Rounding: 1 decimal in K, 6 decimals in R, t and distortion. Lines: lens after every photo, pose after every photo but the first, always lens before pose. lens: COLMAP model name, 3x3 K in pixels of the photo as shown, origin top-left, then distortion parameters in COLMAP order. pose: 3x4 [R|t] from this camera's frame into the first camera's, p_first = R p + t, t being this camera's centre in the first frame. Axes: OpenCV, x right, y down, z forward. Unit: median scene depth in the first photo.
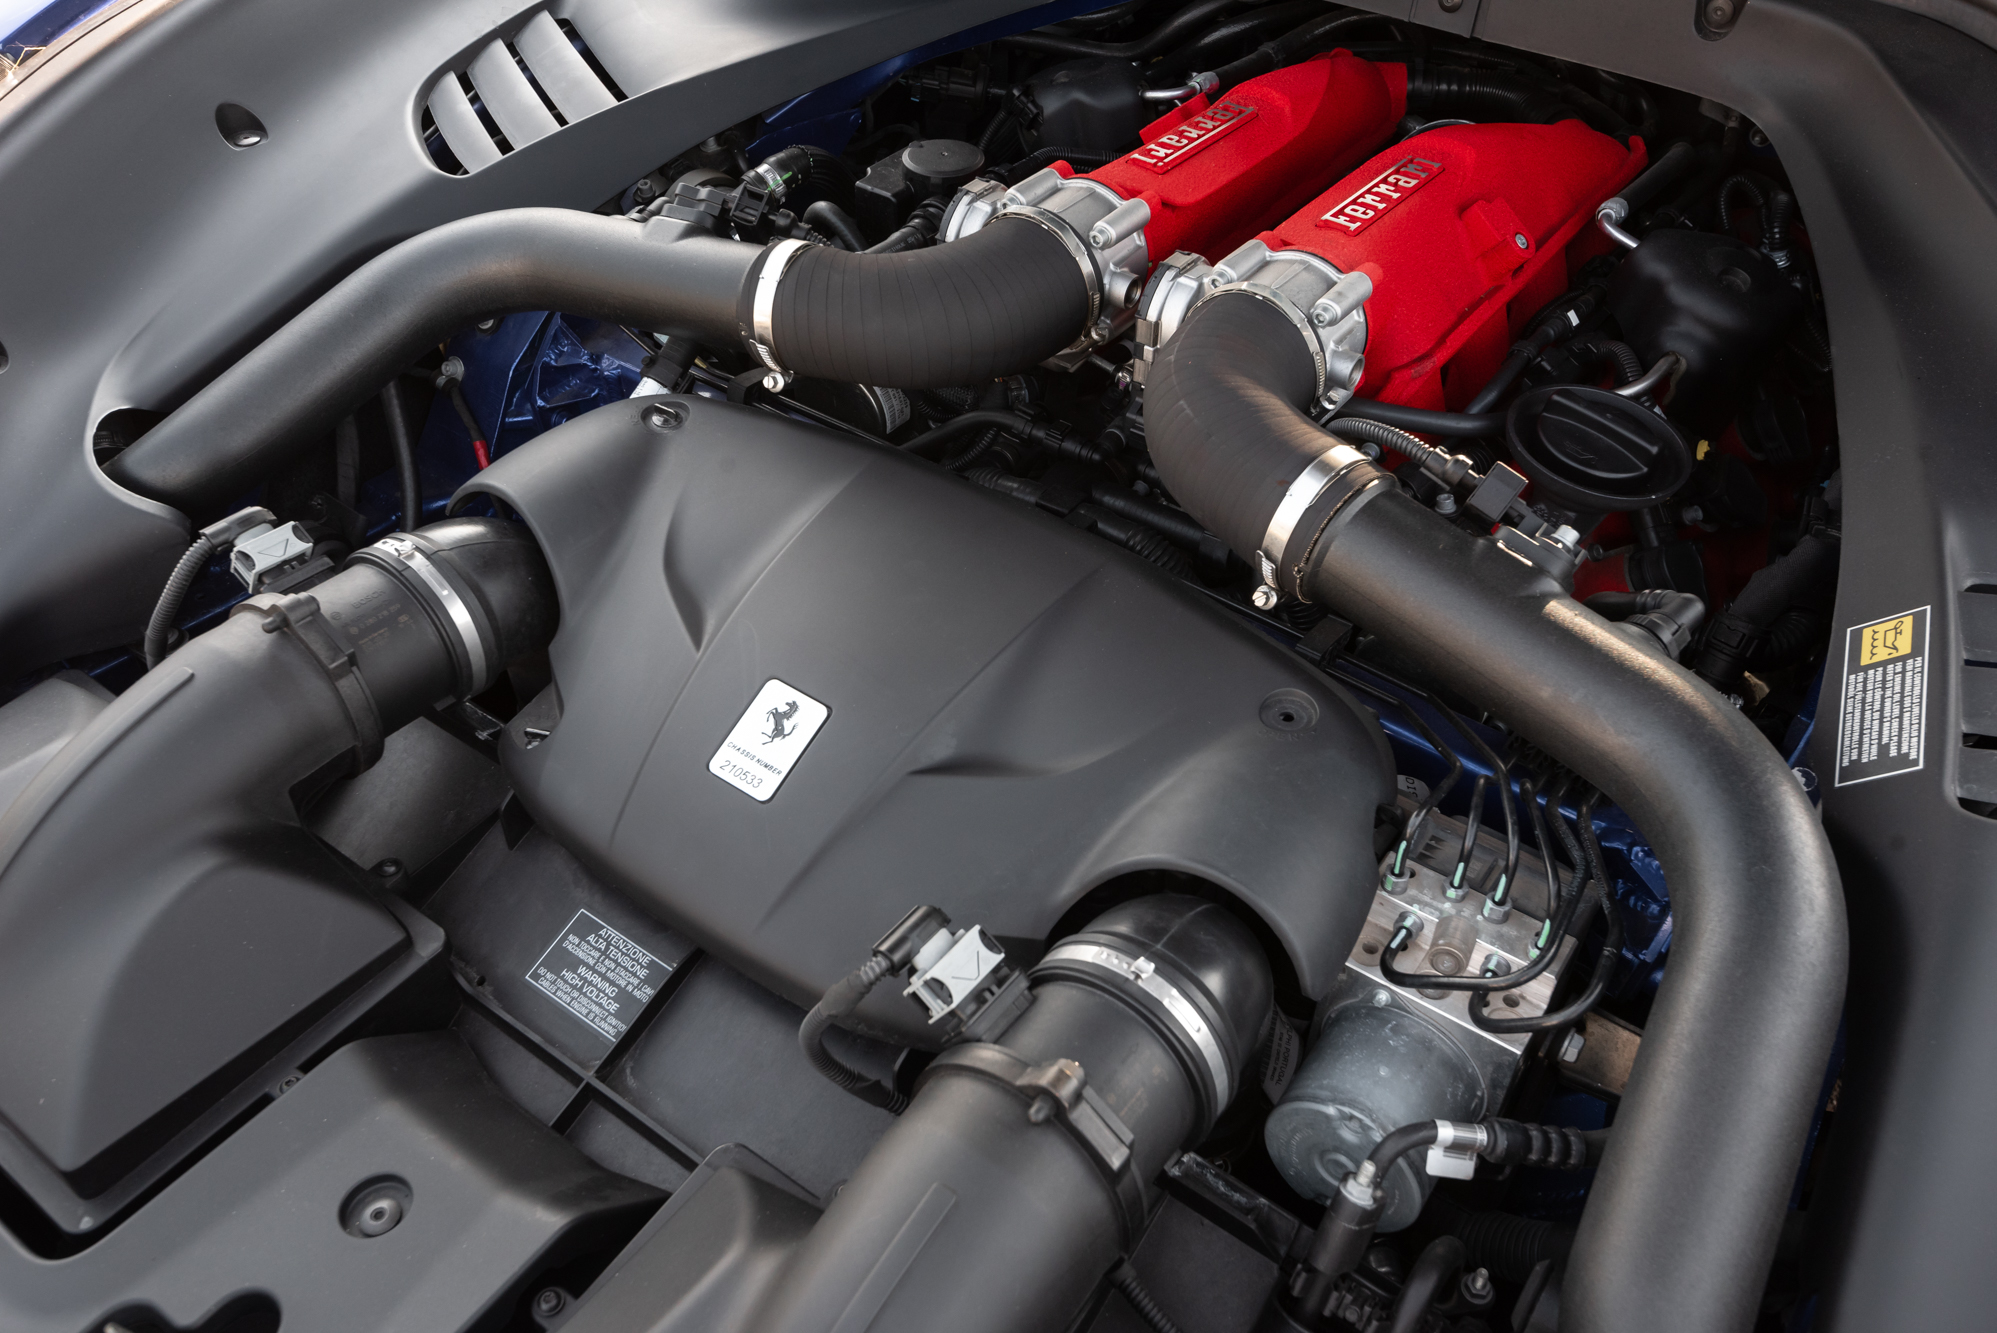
lens RADIAL K [[1592.0, 0, 998.5], [0, 1592.0, 666.5], [0, 0, 1]] dist [0.051527, -0.034132]
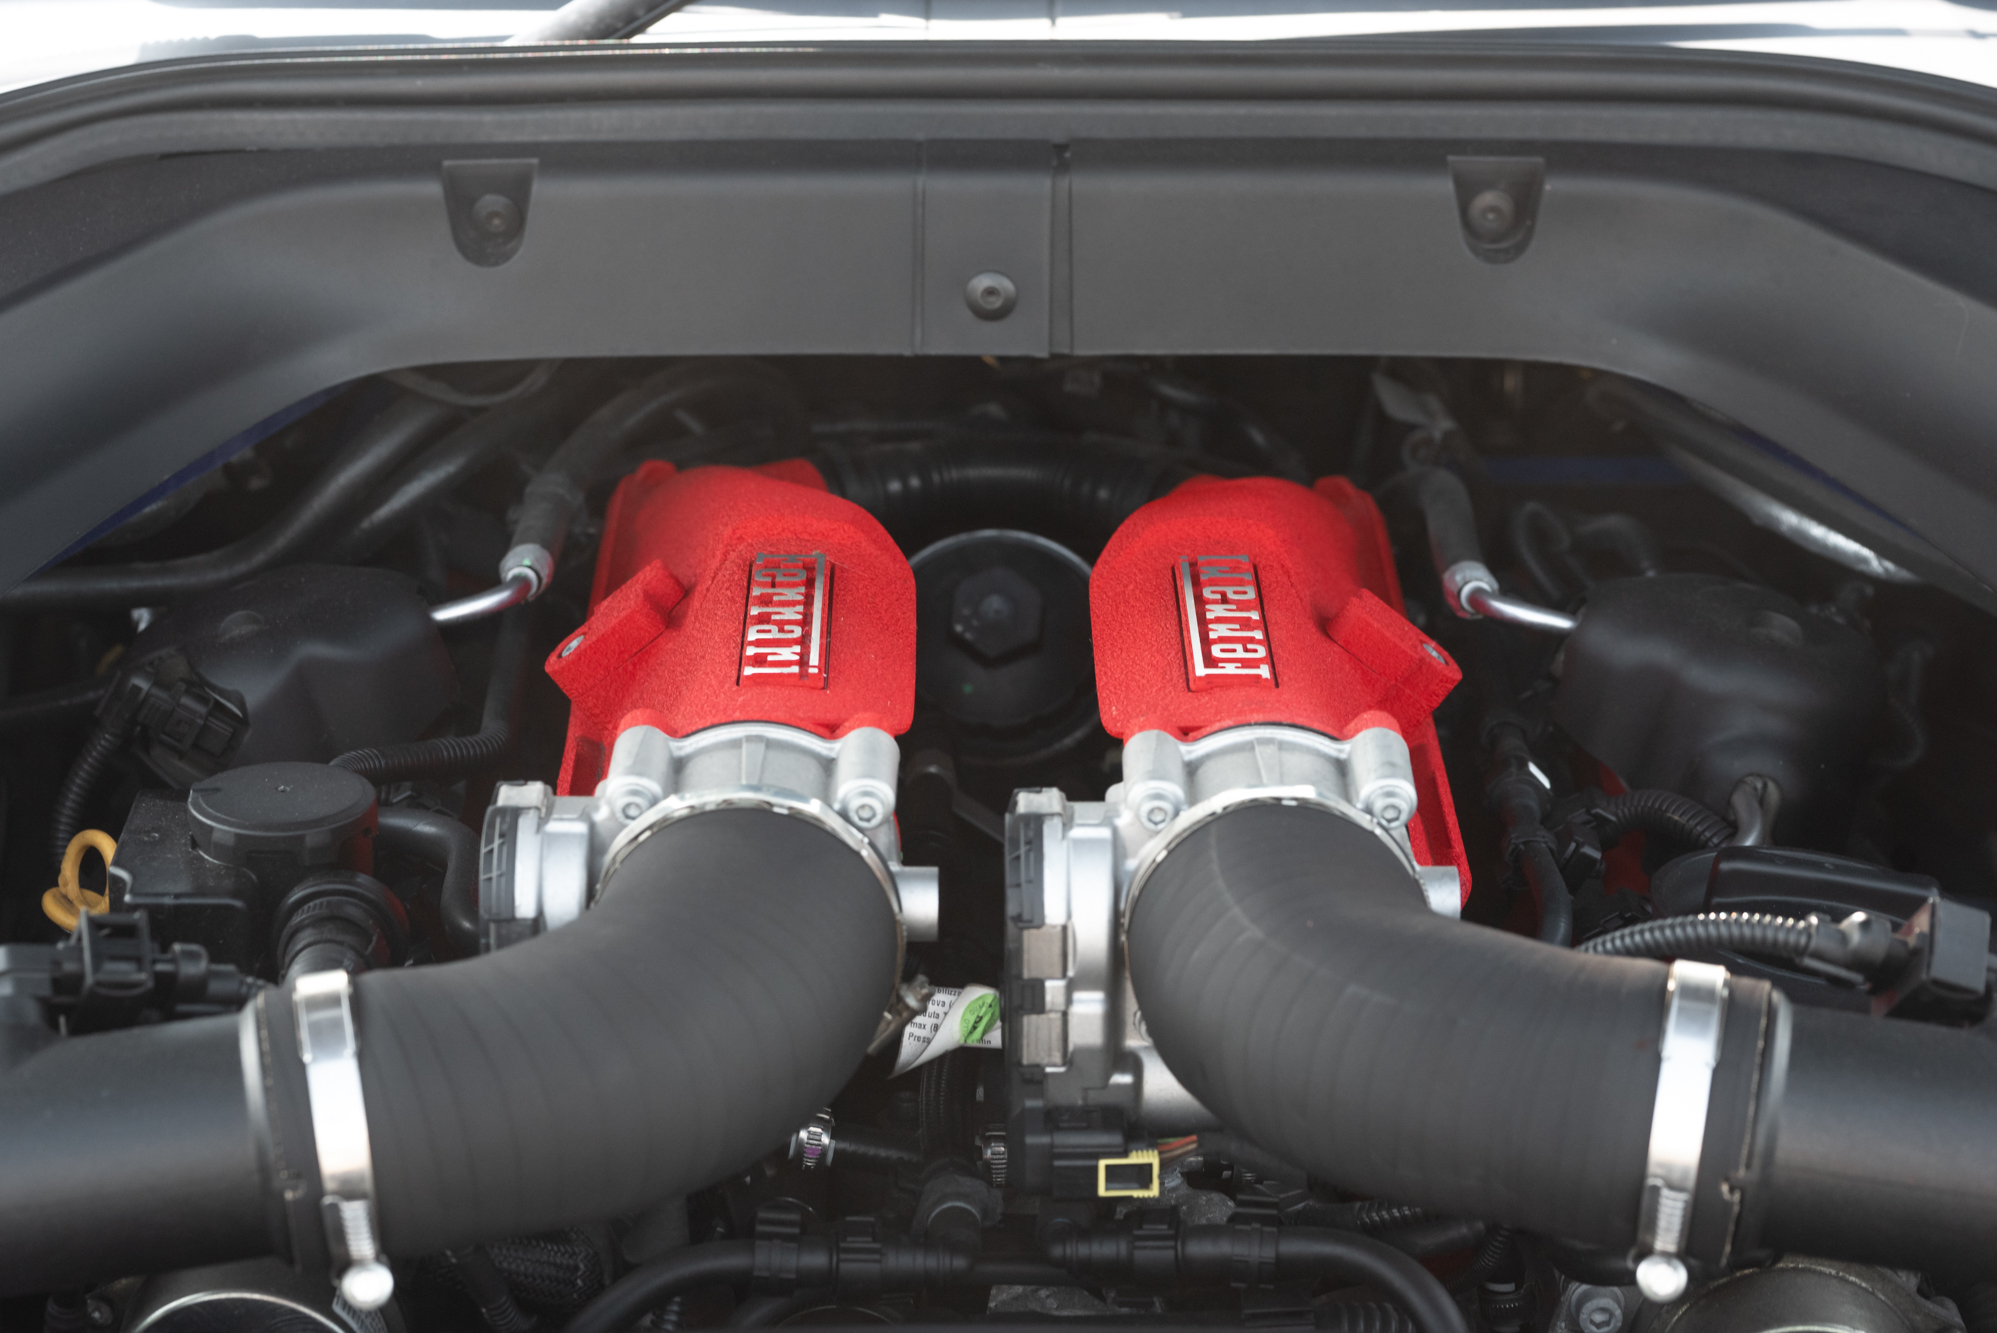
lens RADIAL K [[5162.2, 0, 876.8], [0, 5162.2, 666.3], [0, 0, 1]] dist [-0.058707, -0.188417]
pose [[0.809449, -0.222697, 0.543322, -0.780780], [0.406083, 0.880652, -0.244027, 0.074719], [-0.424134, 0.418162, 0.803276, -0.267986]]
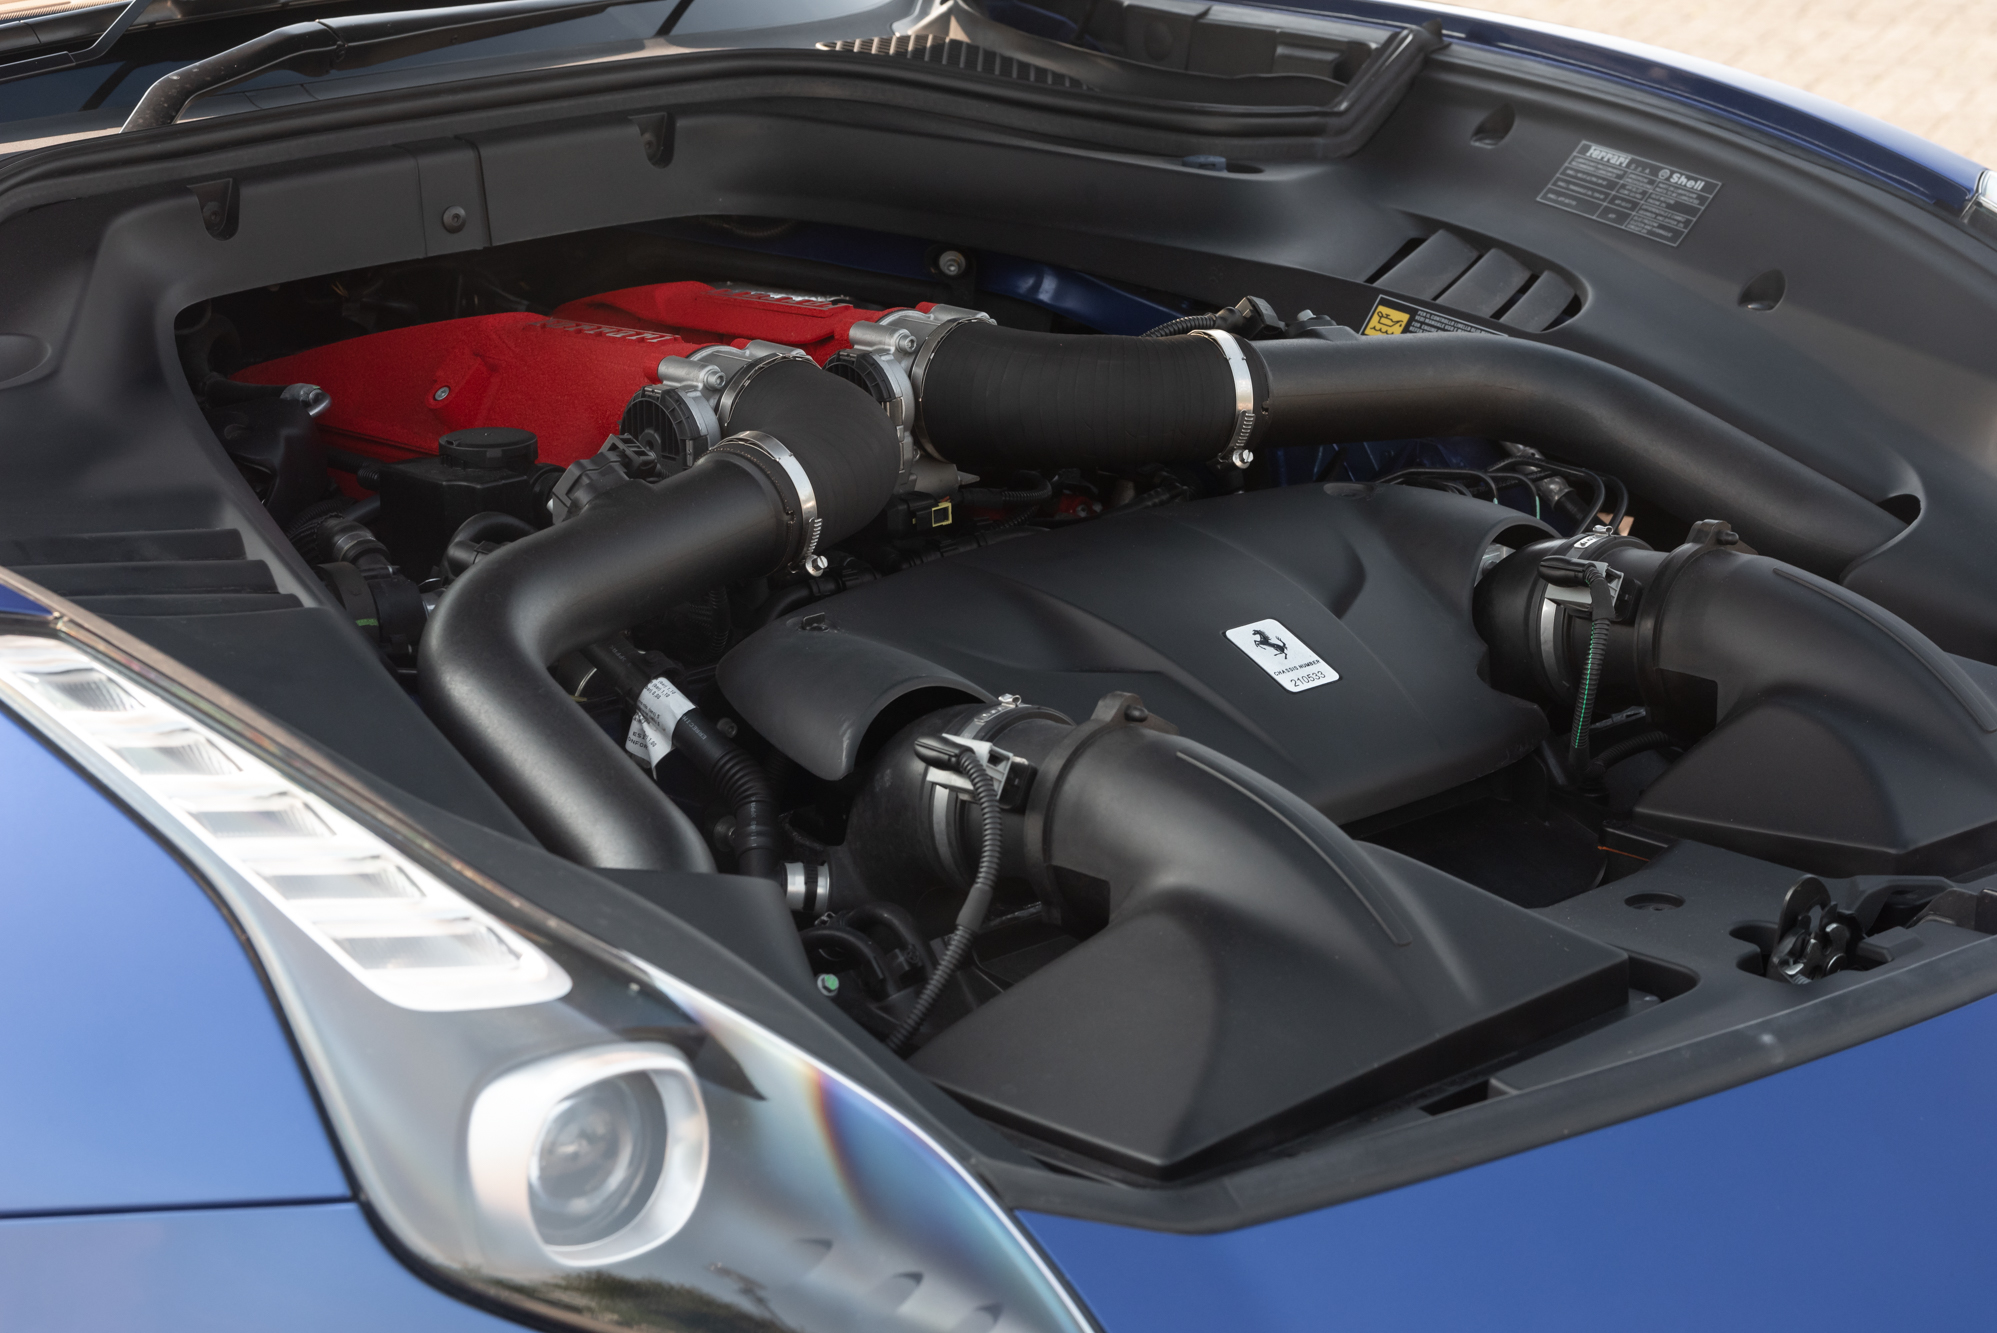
lens RADIAL K [[4725.6, 0, 998.5], [0, 4725.6, 666.5], [0, 0, 1]] dist [-0.011200, -0.415200]
pose [[0.169002, -0.271195, 0.947571, -2.767100], [0.681758, 0.726467, 0.086322, -0.306568], [-0.711790, 0.631426, 0.307664, 0.141809]]
